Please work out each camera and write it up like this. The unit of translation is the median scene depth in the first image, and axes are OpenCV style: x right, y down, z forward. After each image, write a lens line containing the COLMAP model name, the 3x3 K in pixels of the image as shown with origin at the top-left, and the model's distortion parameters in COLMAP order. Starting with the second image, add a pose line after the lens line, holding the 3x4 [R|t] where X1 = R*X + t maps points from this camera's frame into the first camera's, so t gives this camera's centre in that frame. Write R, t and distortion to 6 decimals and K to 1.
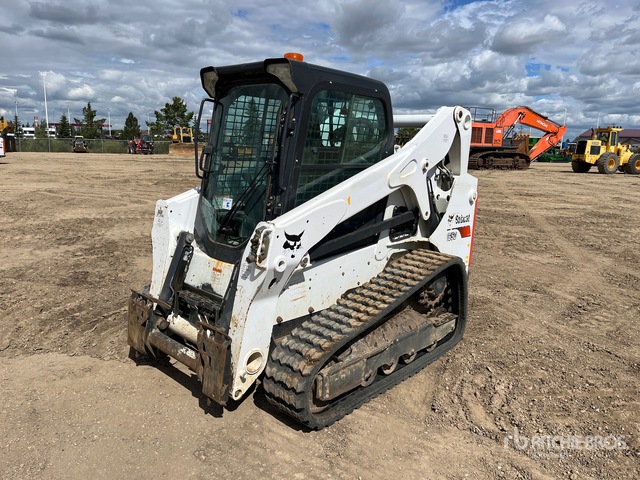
lens RADIAL K [[463.2, 0, 320.0], [0, 463.2, 240.0], [0, 0, 1]] dist [0.002110, 0.000242]
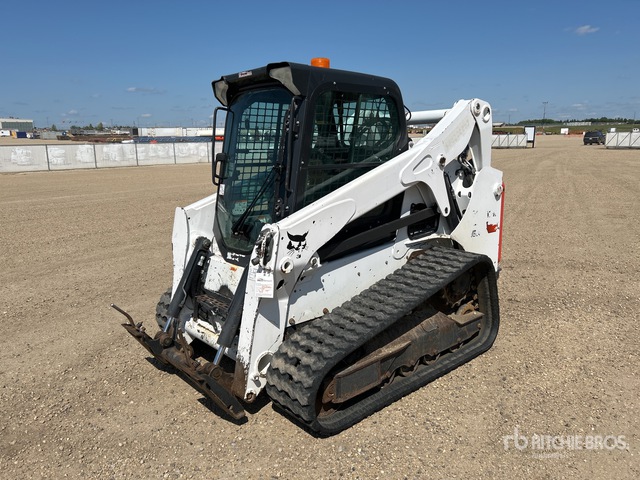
lens RADIAL K [[463.2, 0, 320.0], [0, 463.2, 240.0], [0, 0, 1]] dist [0.002110, 0.000242]
pose [[0.993963, -0.037048, -0.103270, 0.070936], [0.035880, 0.999270, -0.013149, 0.009654], [0.103682, 0.009365, 0.994566, 0.003773]]
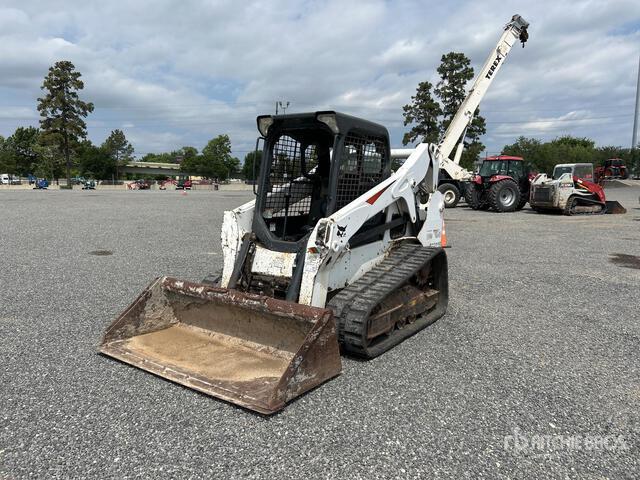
lens RADIAL K [[463.2, 0, 320.0], [0, 463.2, 240.0], [0, 0, 1]] dist [0.002110, 0.000242]
pose [[0.991266, -0.027037, 0.129074, -0.249620], [0.037568, 0.996097, -0.079870, 0.114621], [-0.126411, 0.084022, 0.988413, -0.354418]]
